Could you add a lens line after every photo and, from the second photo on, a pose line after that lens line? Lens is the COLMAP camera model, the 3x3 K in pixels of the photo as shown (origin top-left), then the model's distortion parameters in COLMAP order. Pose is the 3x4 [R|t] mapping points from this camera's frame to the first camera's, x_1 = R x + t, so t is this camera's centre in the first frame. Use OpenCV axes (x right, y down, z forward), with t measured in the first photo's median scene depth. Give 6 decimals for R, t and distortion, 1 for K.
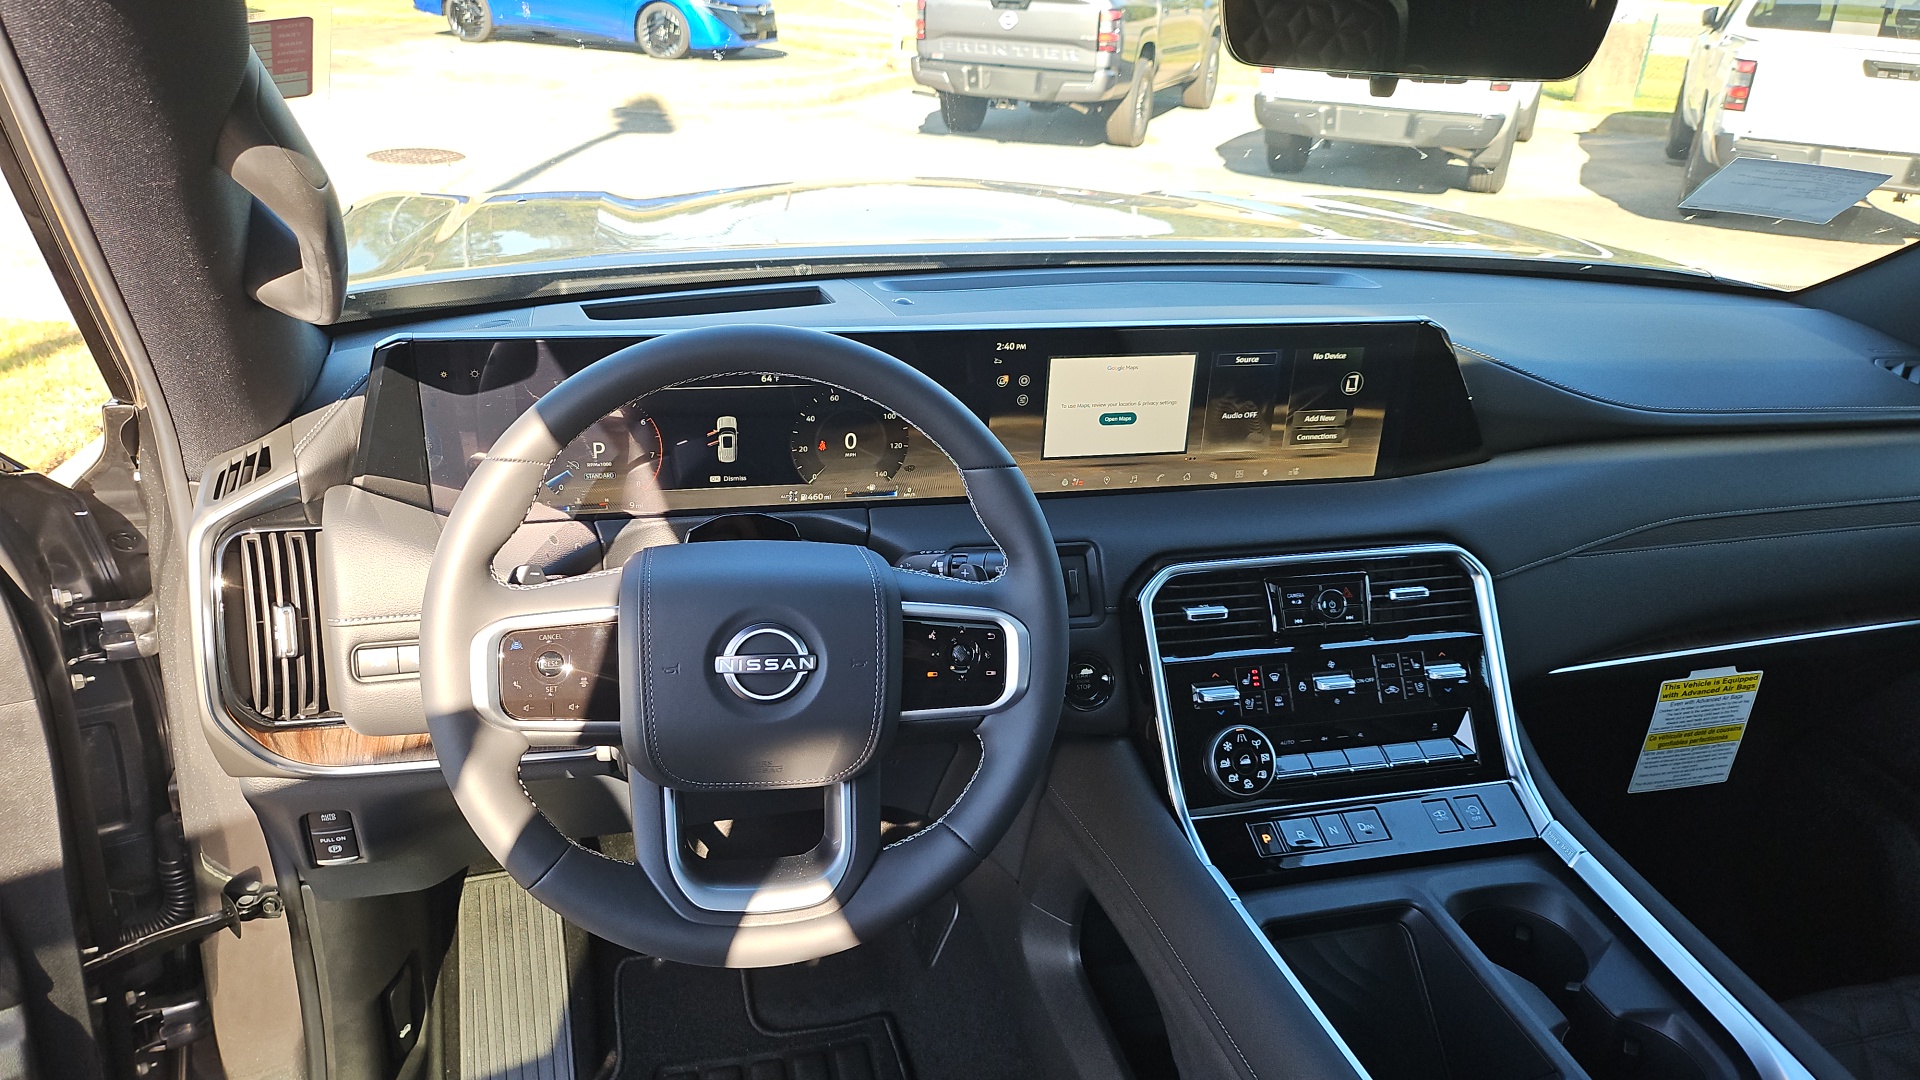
lens RADIAL K [[1410.3, 0, 960.0], [0, 1410.3, 540.0], [0, 0, 1]] dist [0.064932, -0.080155]
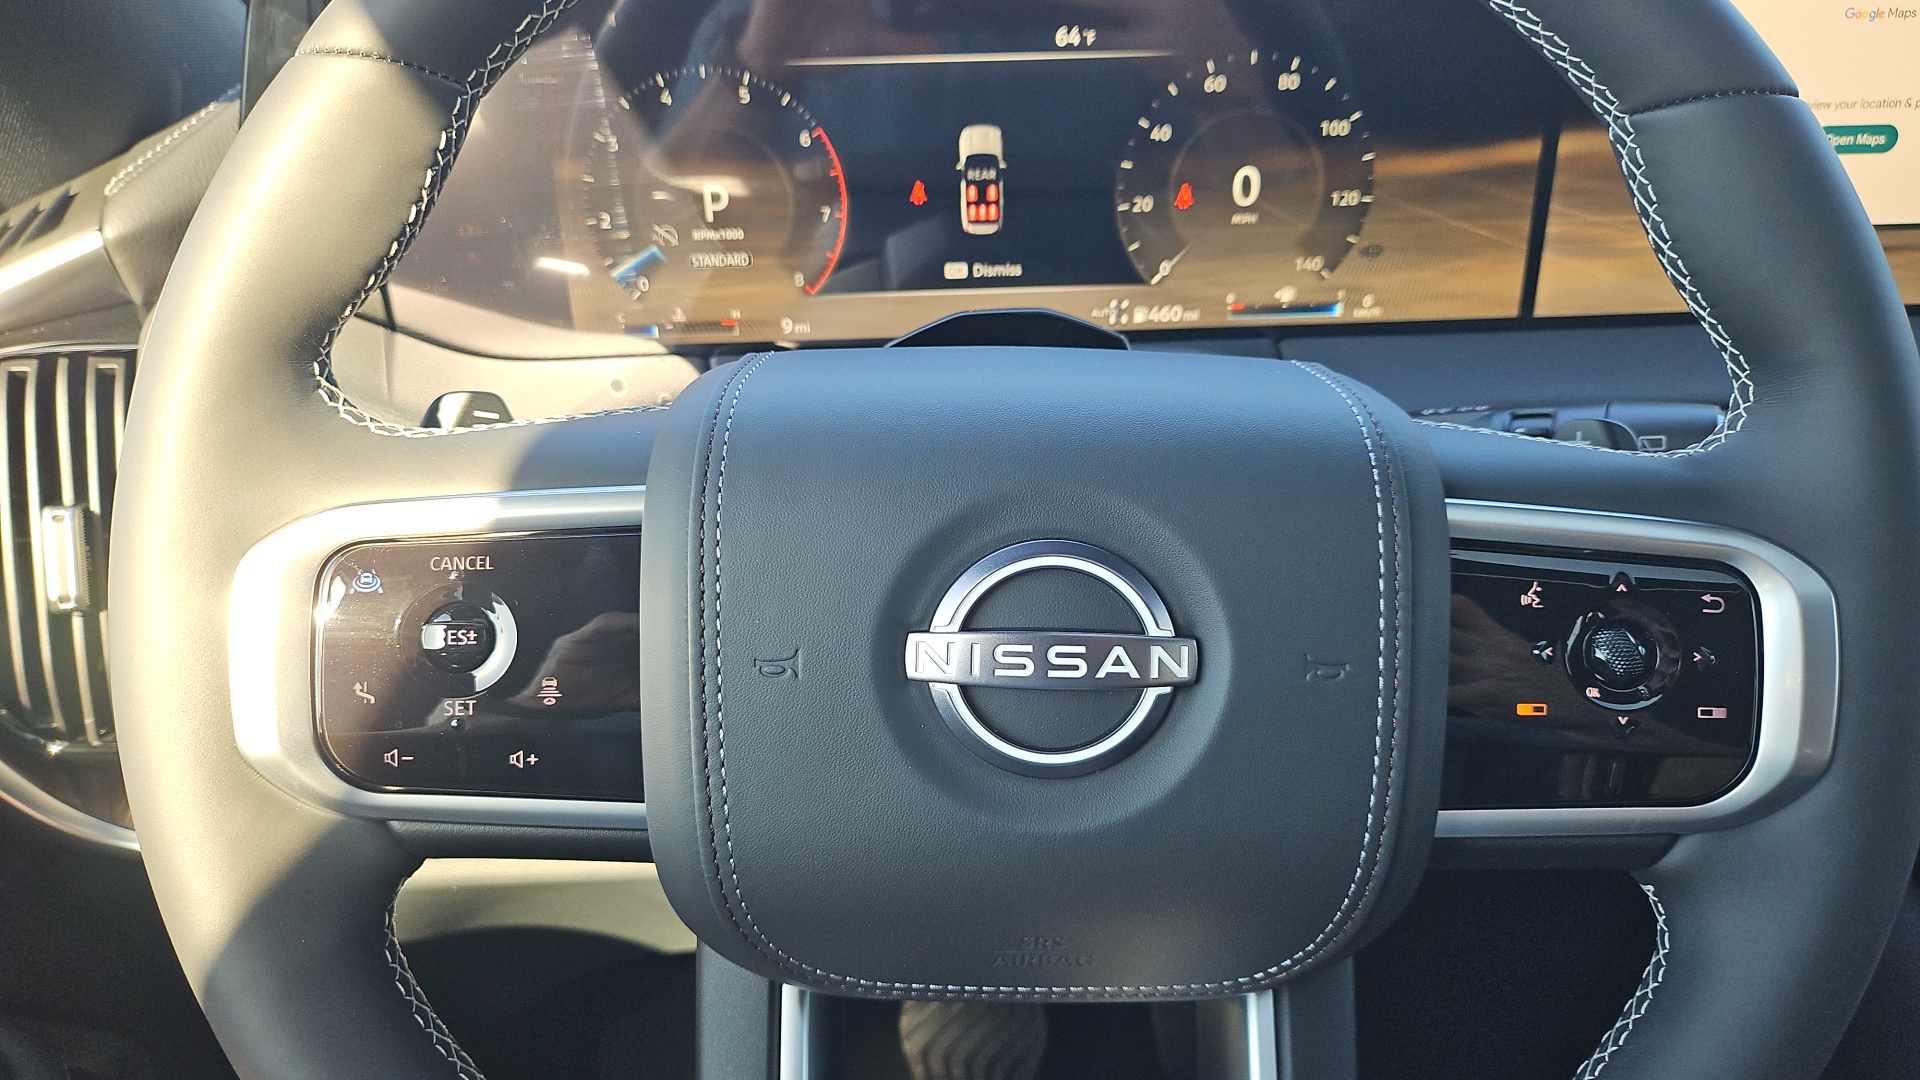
lens RADIAL K [[1410.3, 0, 960.0], [0, 1410.3, 540.0], [0, 0, 1]] dist [0.064932, -0.080155]
pose [[0.977934, 0.016145, -0.208291, -0.069580], [-0.017183, 0.999847, -0.003176, 0.047537], [0.208208, 0.006685, 0.978062, 0.521972]]
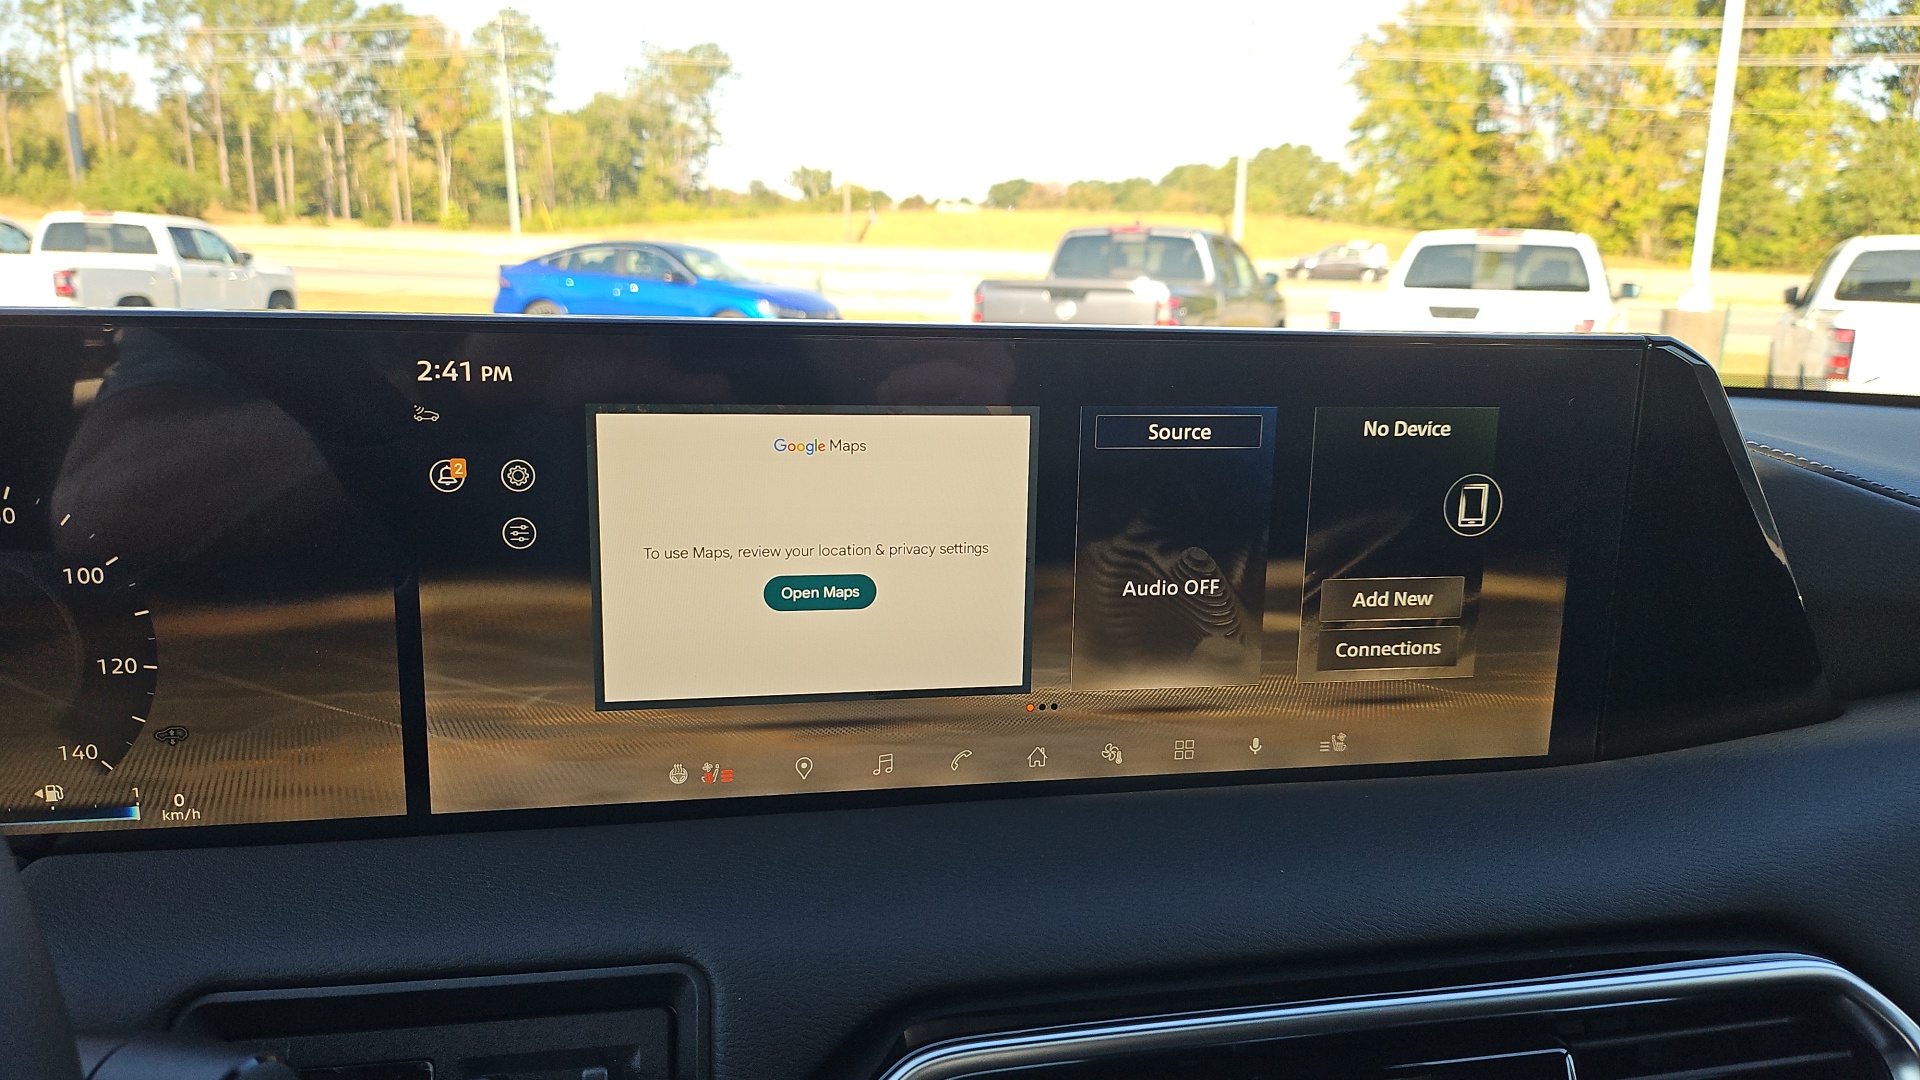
lens RADIAL K [[1410.3, 0, 960.0], [0, 1410.3, 540.0], [0, 0, 1]] dist [0.064932, -0.080155]
pose [[0.998516, -0.014967, -0.052358, 0.171839], [0.003565, 0.977393, -0.211400, -0.023802], [0.054338, 0.210900, 0.975996, 0.672082]]
